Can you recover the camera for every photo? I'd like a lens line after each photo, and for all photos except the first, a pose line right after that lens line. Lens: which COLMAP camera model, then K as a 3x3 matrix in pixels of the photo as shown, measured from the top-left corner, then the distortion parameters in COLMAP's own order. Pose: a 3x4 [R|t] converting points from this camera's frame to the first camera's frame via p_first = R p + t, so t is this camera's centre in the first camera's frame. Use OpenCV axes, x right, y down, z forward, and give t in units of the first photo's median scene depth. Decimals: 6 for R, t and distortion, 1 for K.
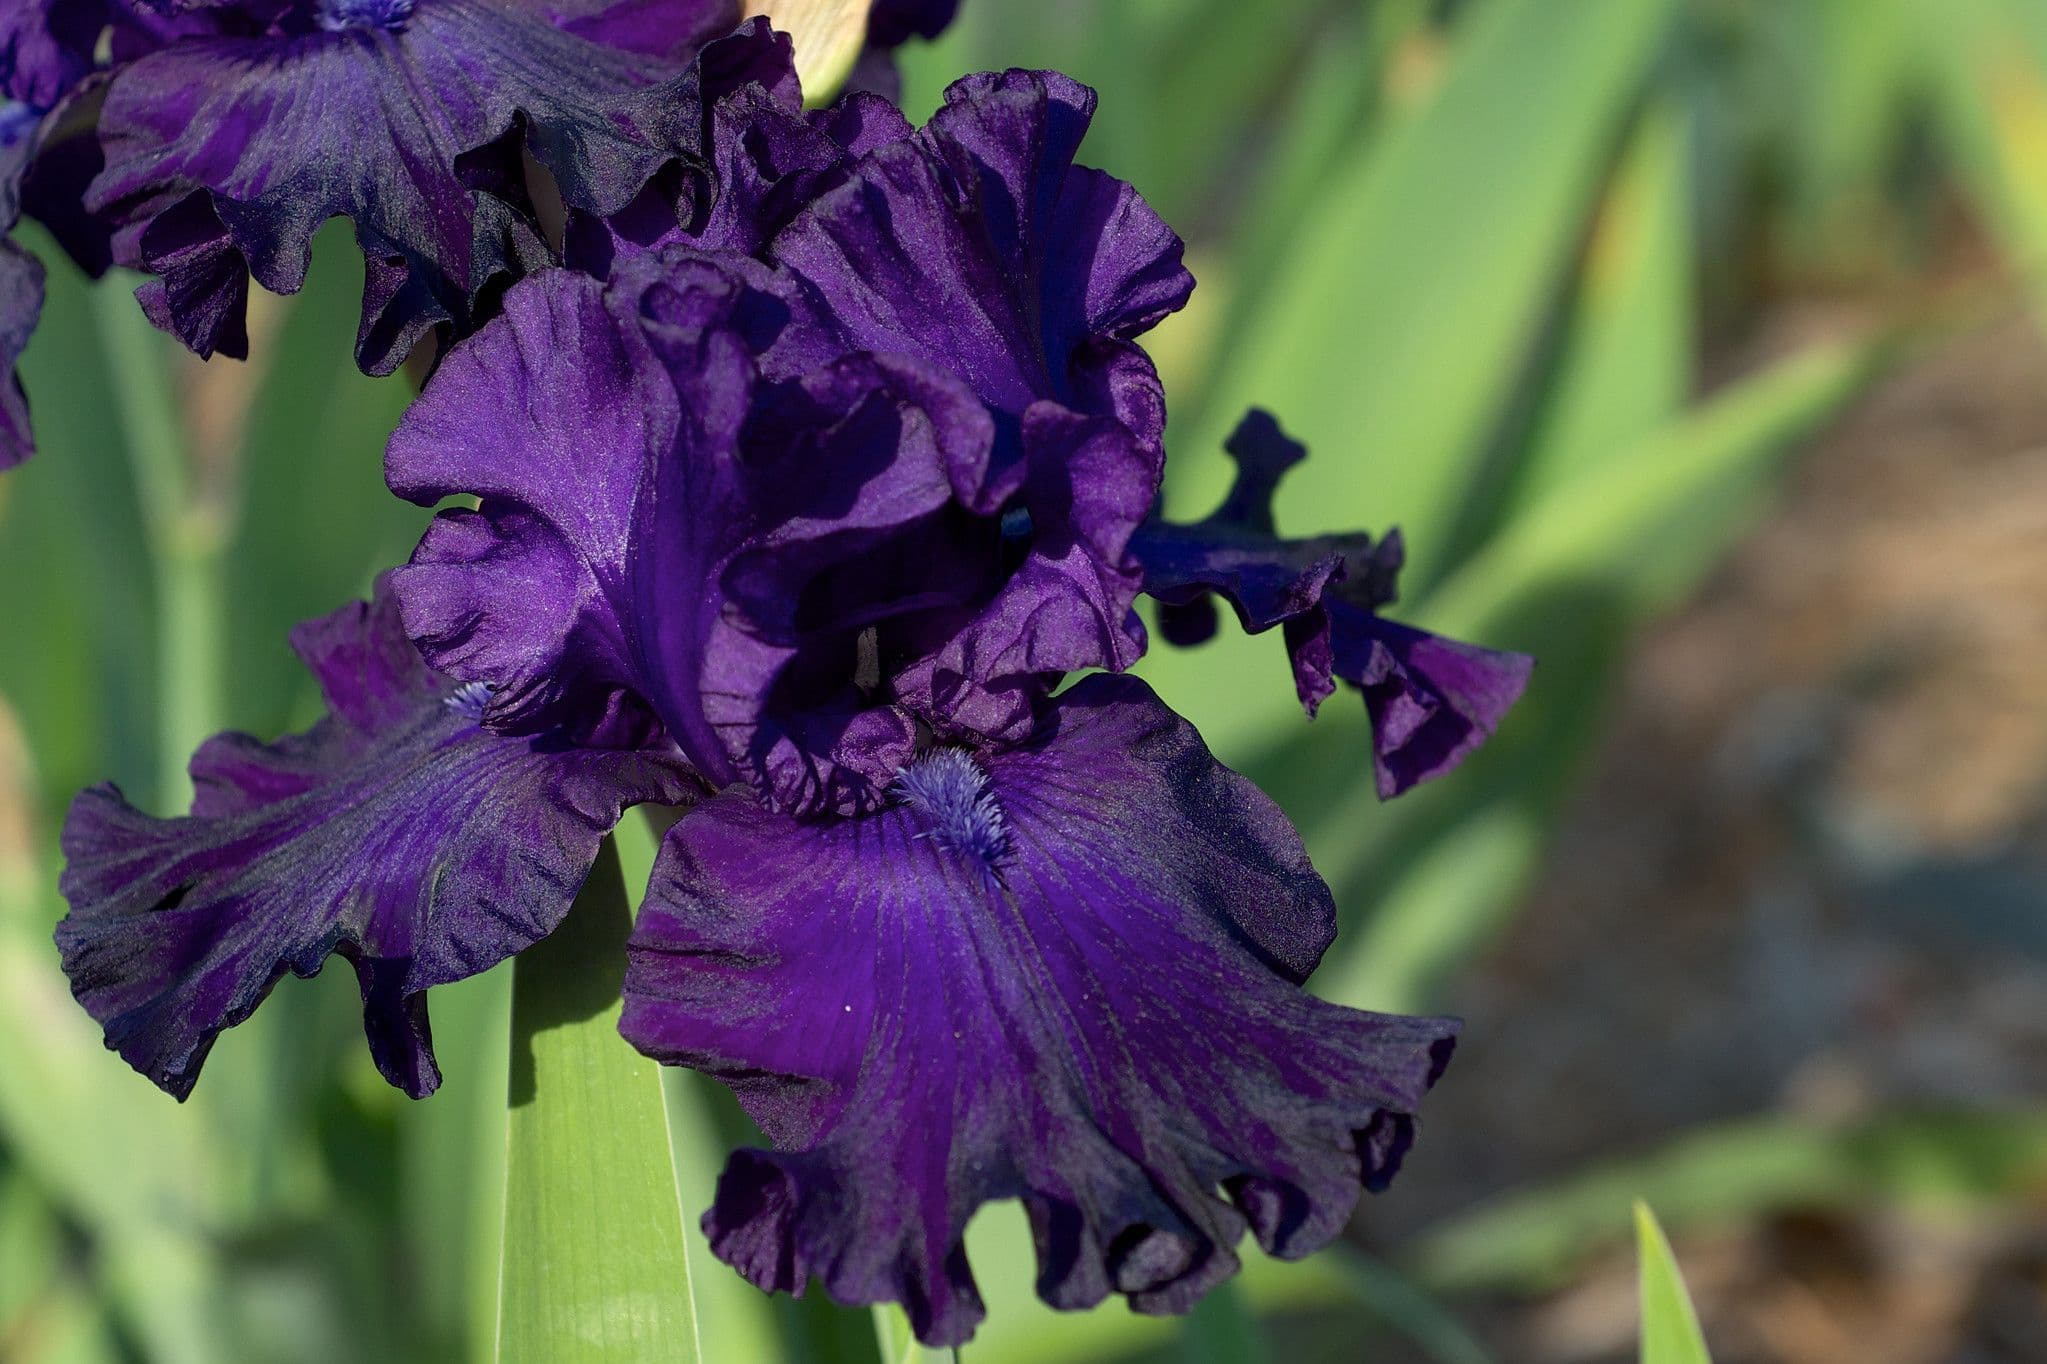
lens RADIAL K [[6299.2, 0, 1023.5], [0, 6299.2, 682.0], [0, 0, 1]] dist [-0.303223, 9.794894]
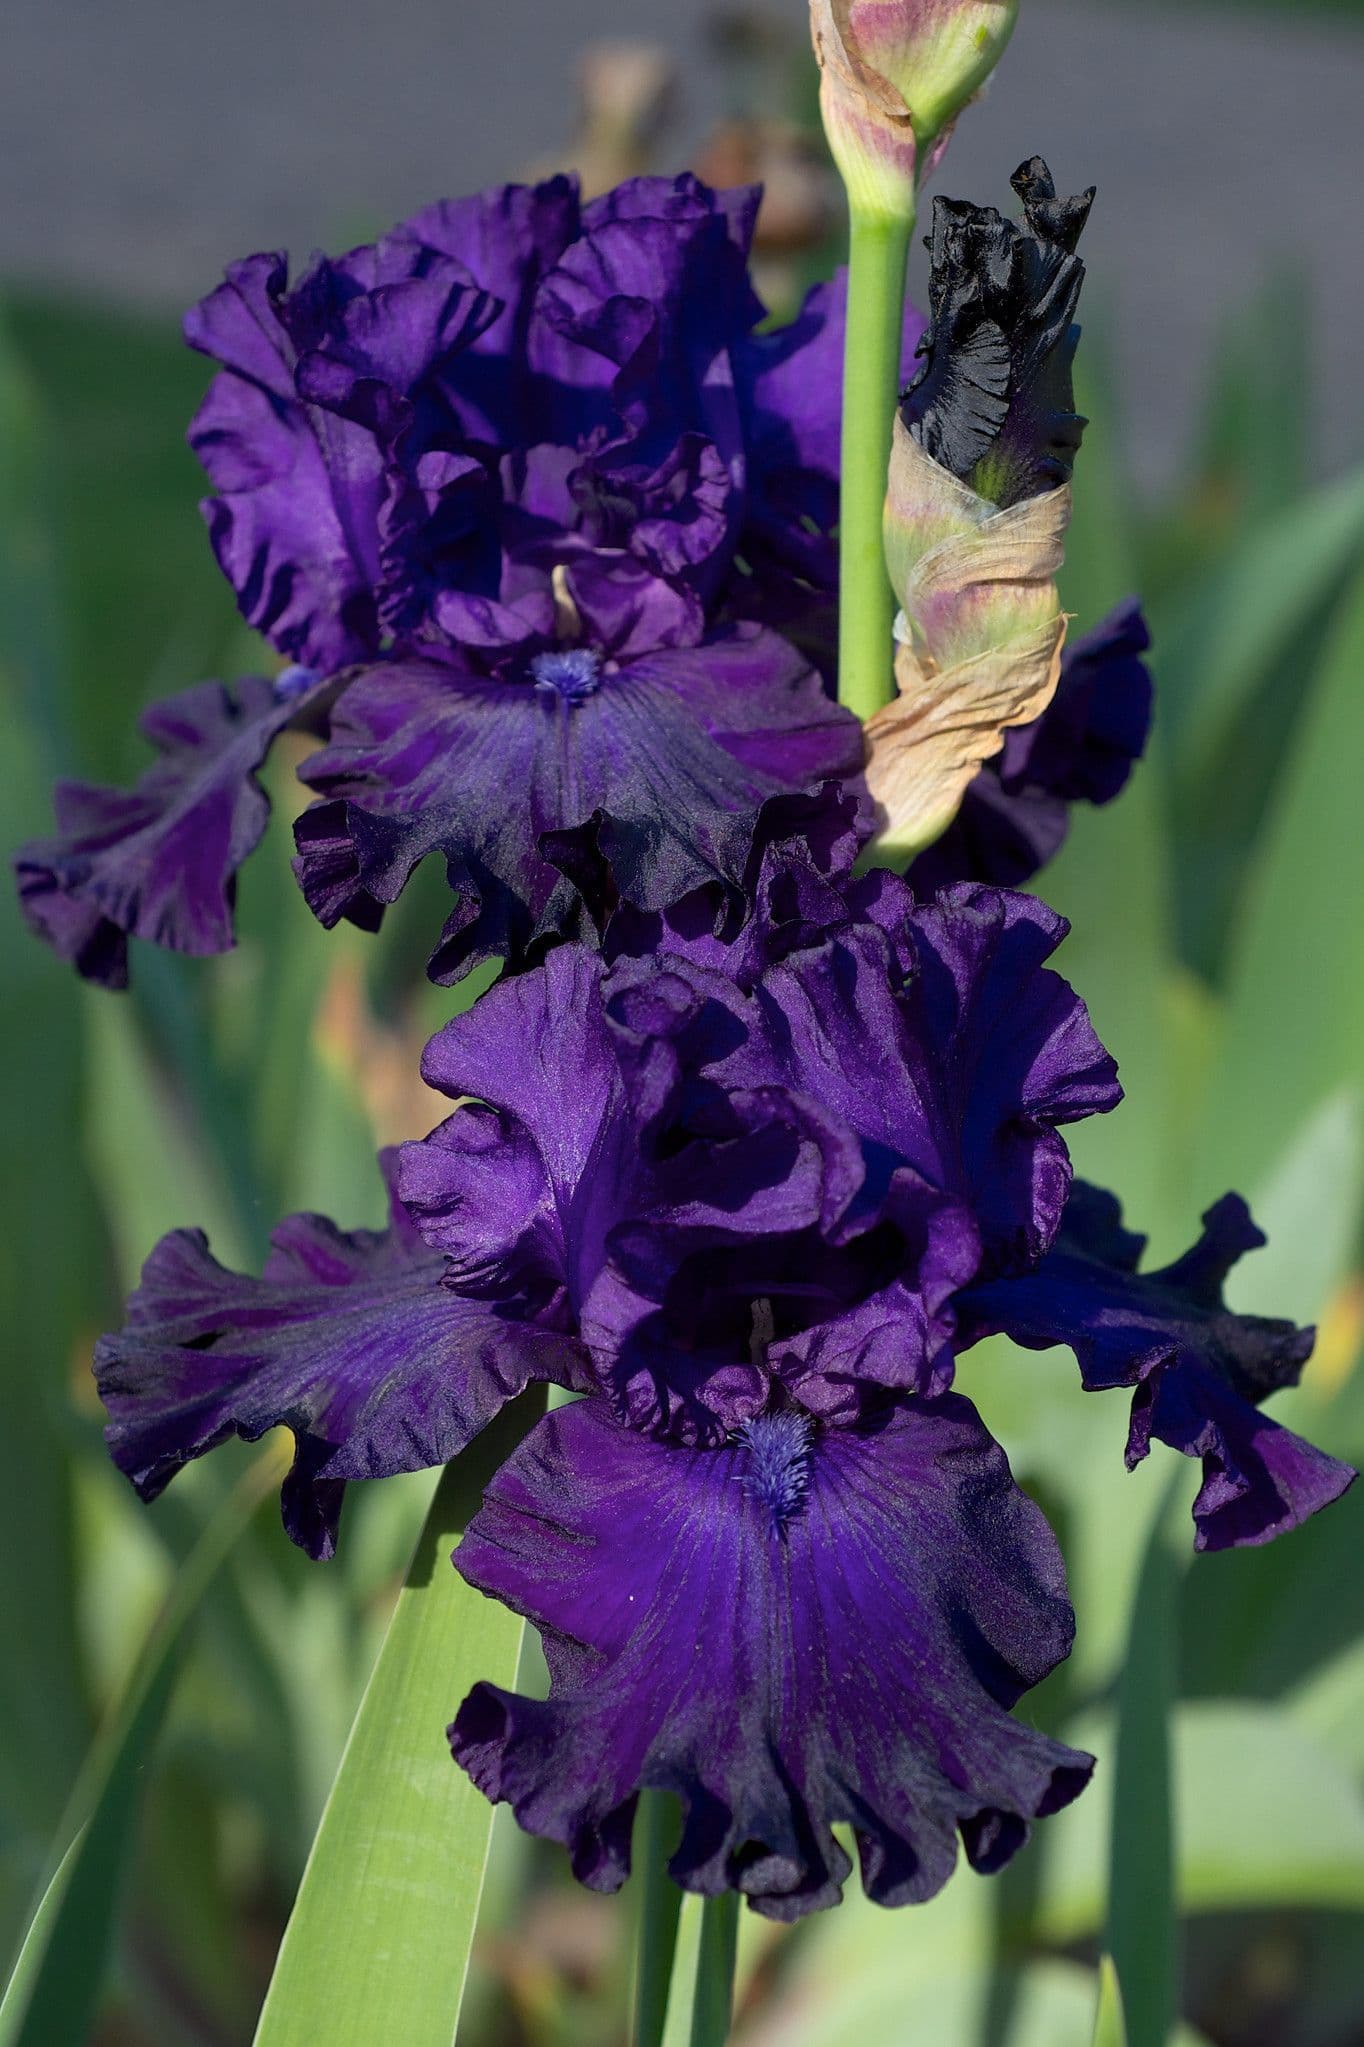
lens RADIAL K [[6299.2, 0, 682.0], [0, 6299.2, 1023.5], [0, 0, 1]] dist [-0.303223, 9.794894]
pose [[0.938060, 0.278098, -0.206653, 0.197728], [-0.277037, 0.960234, 0.034653, -0.097767], [0.208072, 0.024744, 0.977801, -0.187405]]
